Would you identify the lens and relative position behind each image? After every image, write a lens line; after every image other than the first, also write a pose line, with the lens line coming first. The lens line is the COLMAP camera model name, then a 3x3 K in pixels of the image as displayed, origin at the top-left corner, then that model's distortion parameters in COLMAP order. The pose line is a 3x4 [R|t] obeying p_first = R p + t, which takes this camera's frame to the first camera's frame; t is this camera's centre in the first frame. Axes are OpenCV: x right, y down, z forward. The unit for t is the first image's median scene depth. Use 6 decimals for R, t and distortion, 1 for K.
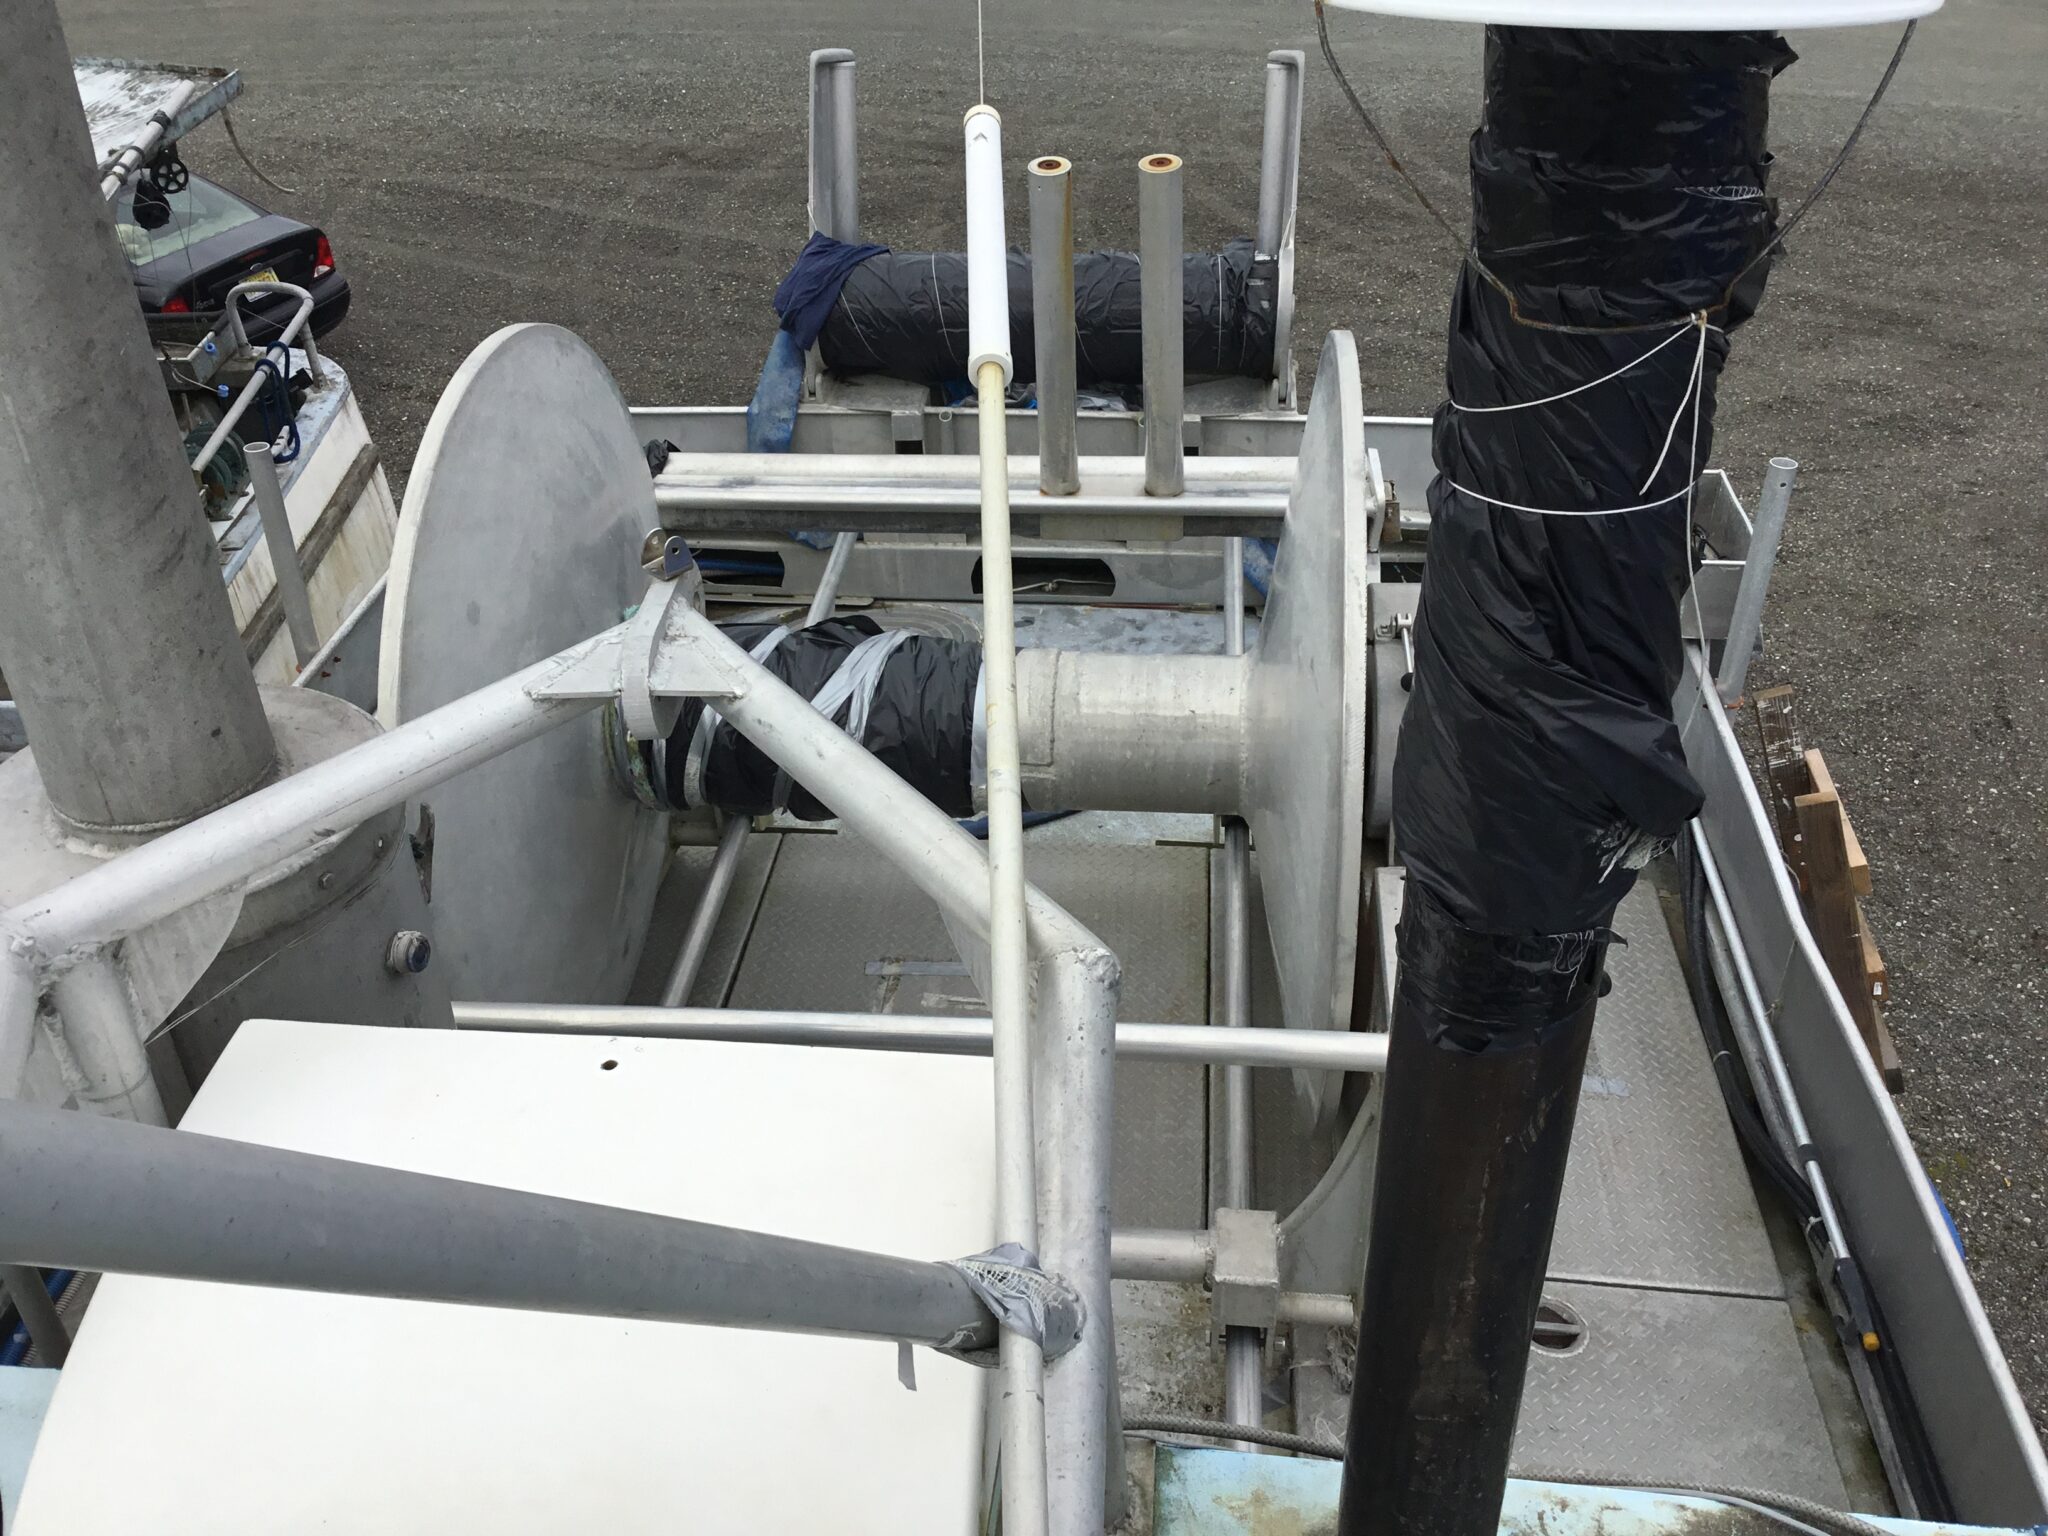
lens RADIAL K [[1842.5, 0, 1026.0], [0, 1842.5, 801.9], [0, 0, 1]] dist [0.001118, -0.005688]
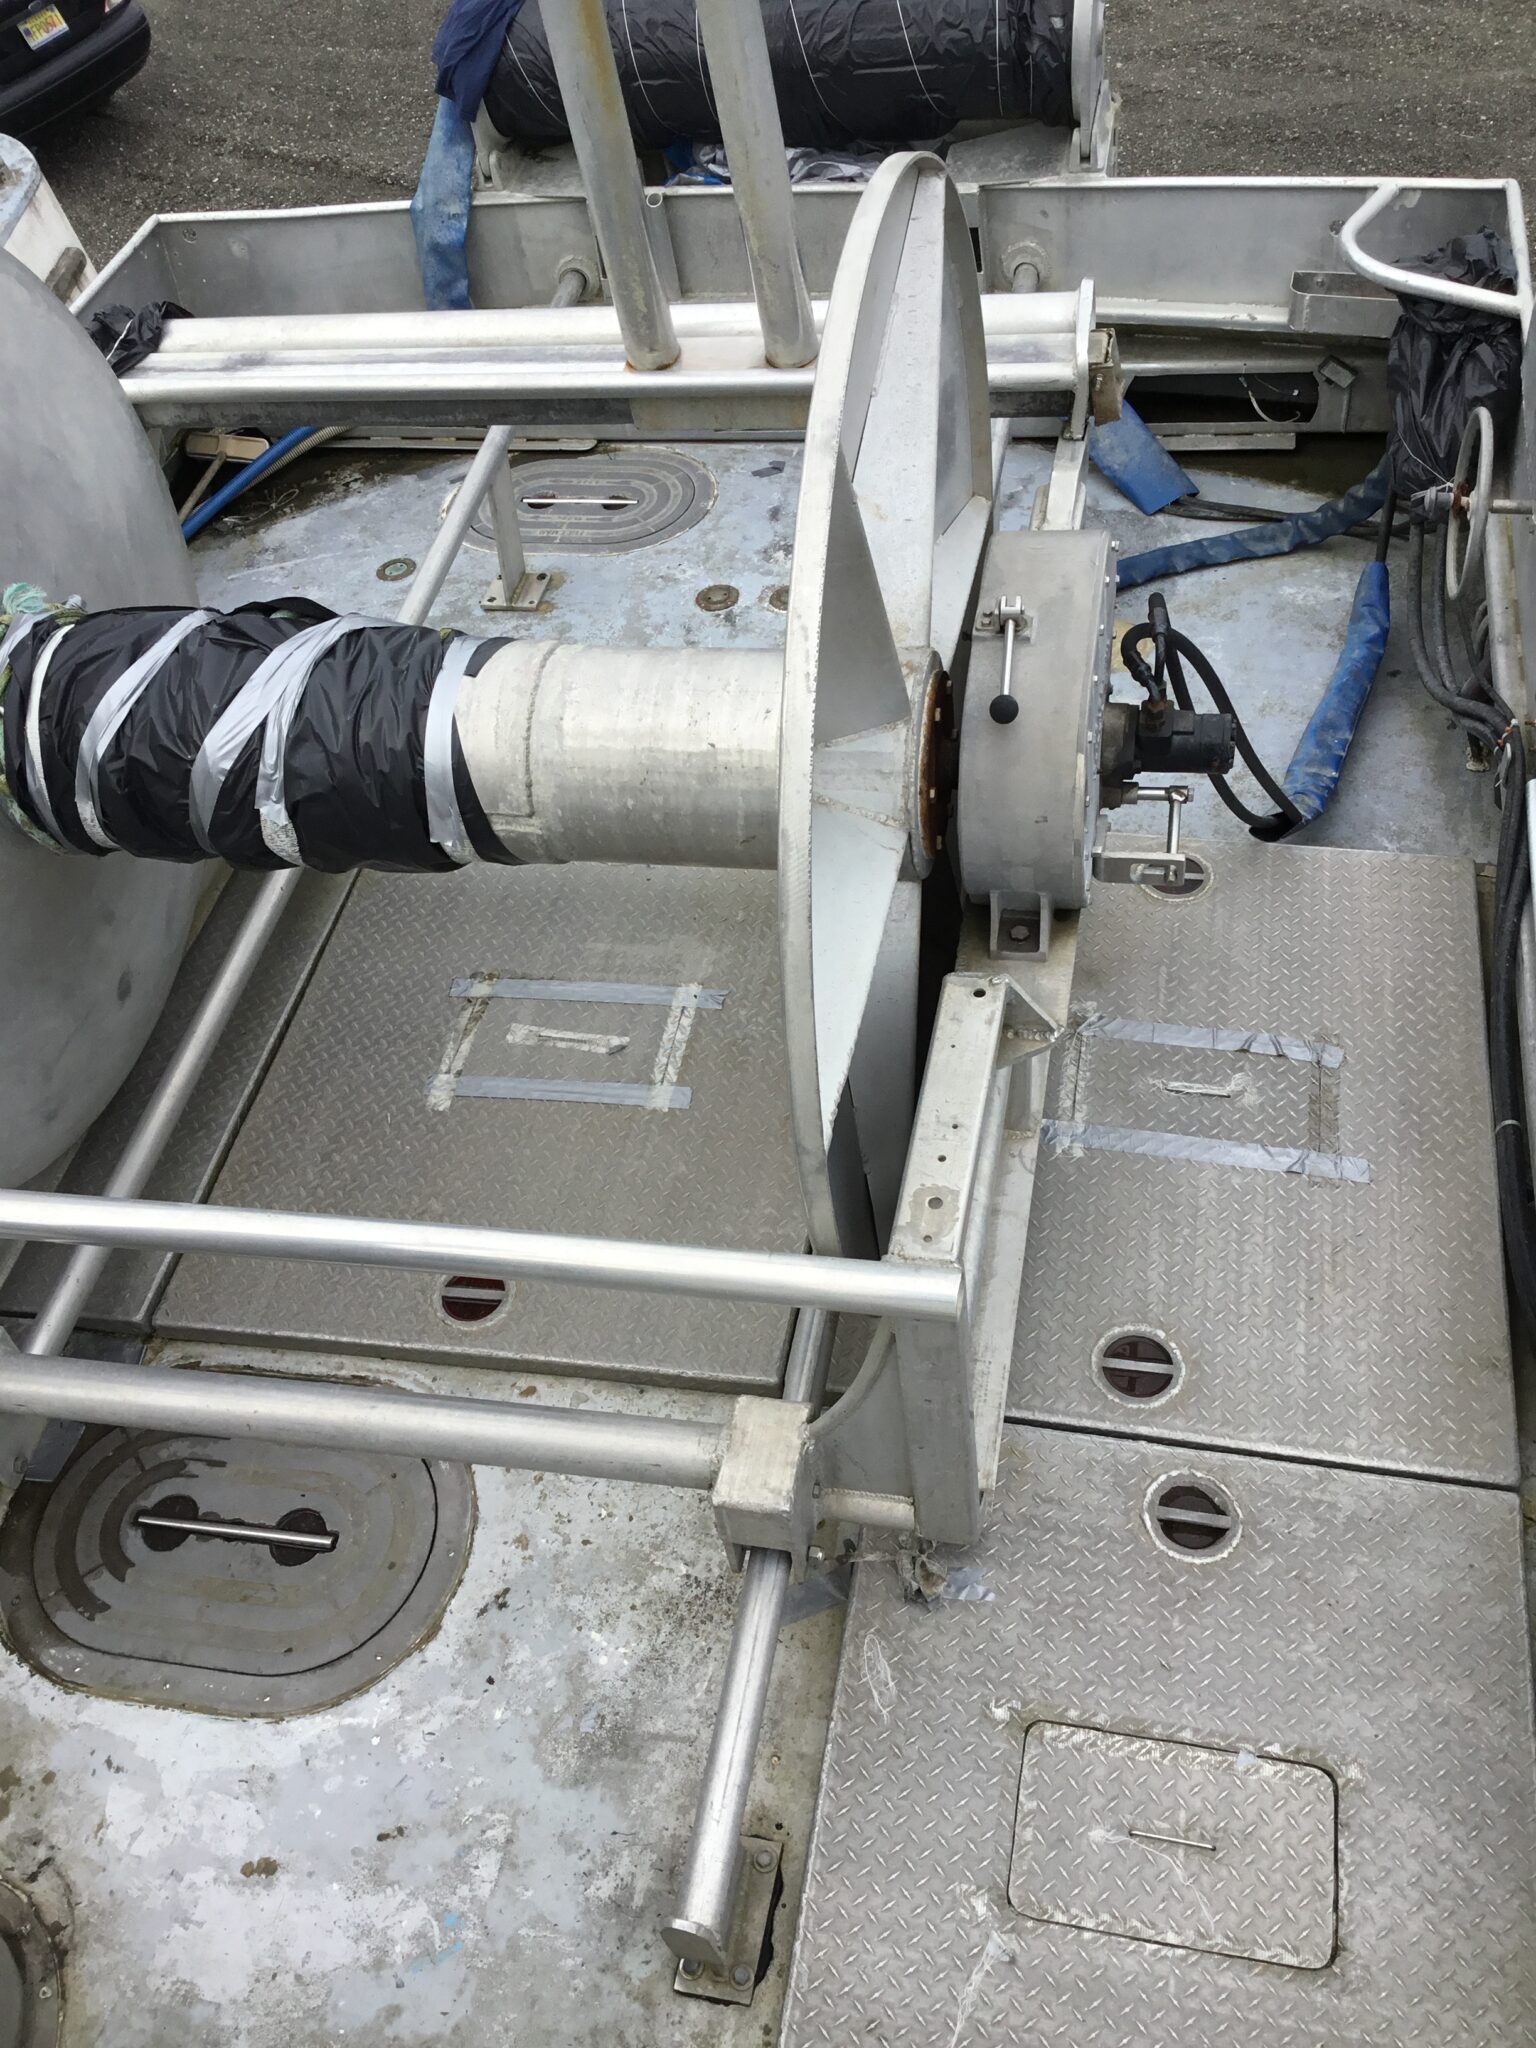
lens RADIAL K [[1802.4, 0, 767.4], [0, 1802.4, 1072.5], [0, 0, 1]] dist [0.112361, -0.235714]
pose [[0.990458, 0.015856, -0.136898, 0.118402], [0.023185, 0.960028, 0.278943, -0.069083], [0.135849, -0.279455, 0.950500, 0.162674]]
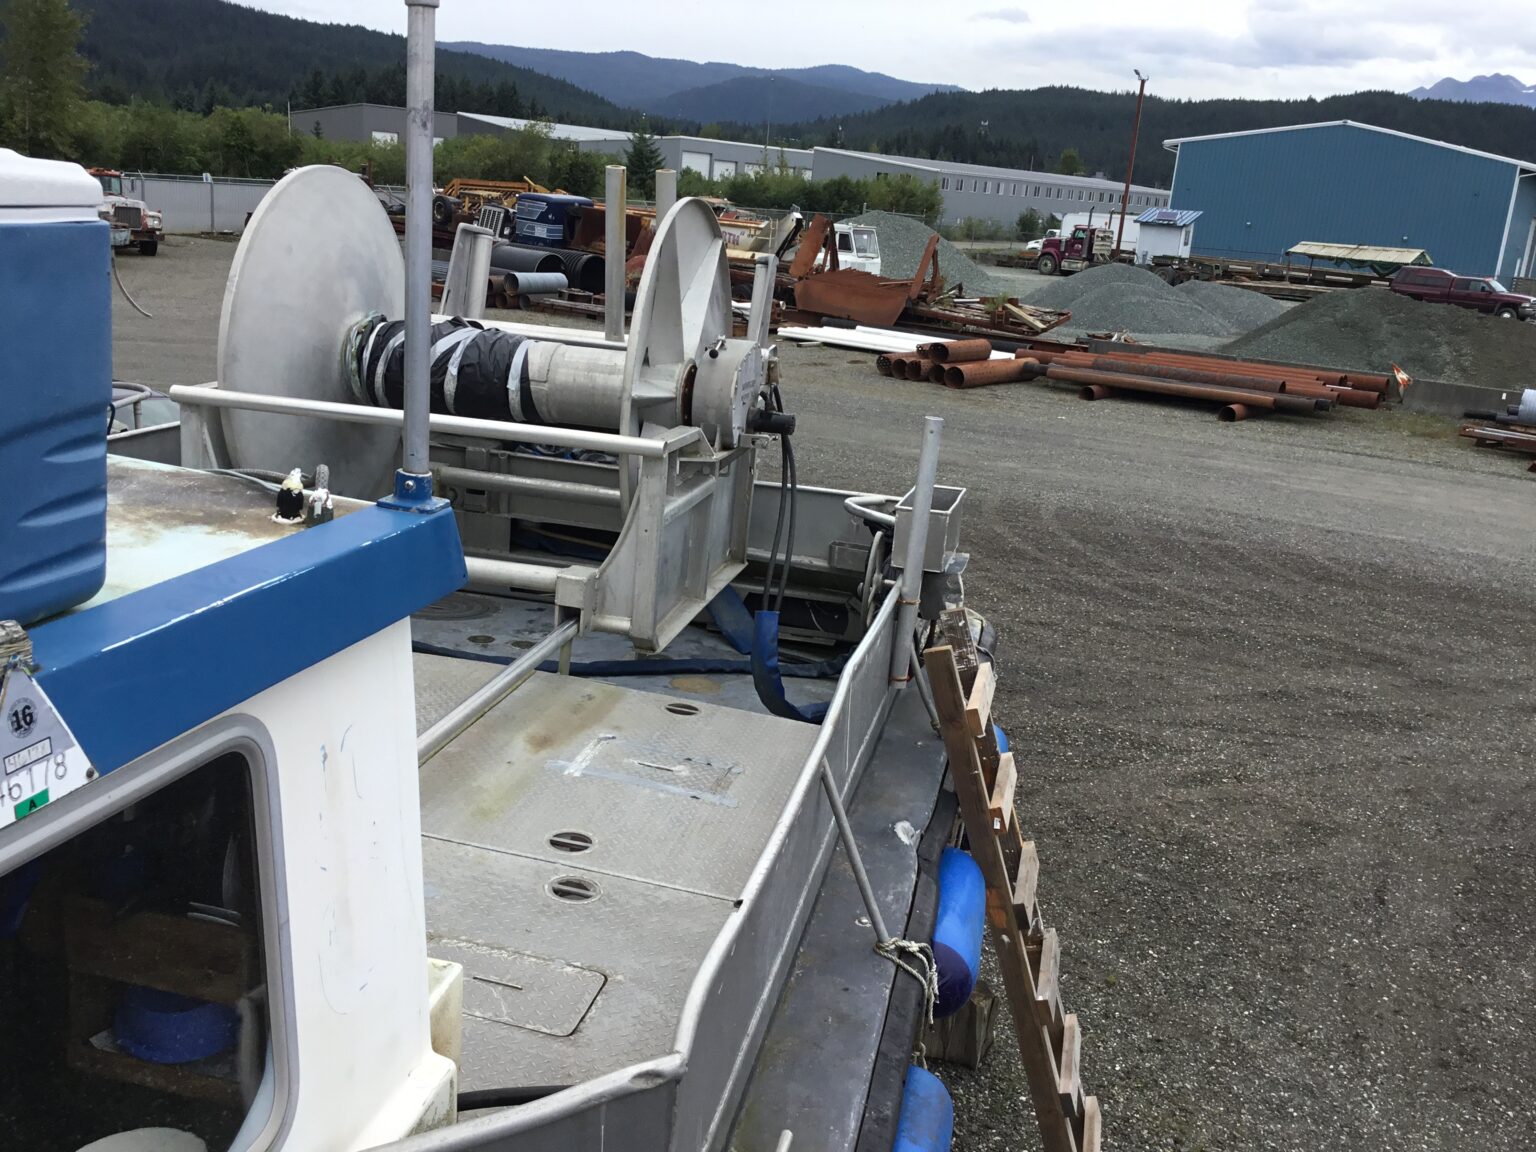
lens RADIAL K [[1471.2, 0, 768.0], [0, 1471.2, 576.0], [0, 0, 1]] dist [0.017879, -0.010645]
pose [[0.987015, 0.132488, -0.090819, 0.280300], [-0.155978, 0.925593, -0.344889, 0.243709], [0.038367, 0.354576, 0.934240, -0.032447]]
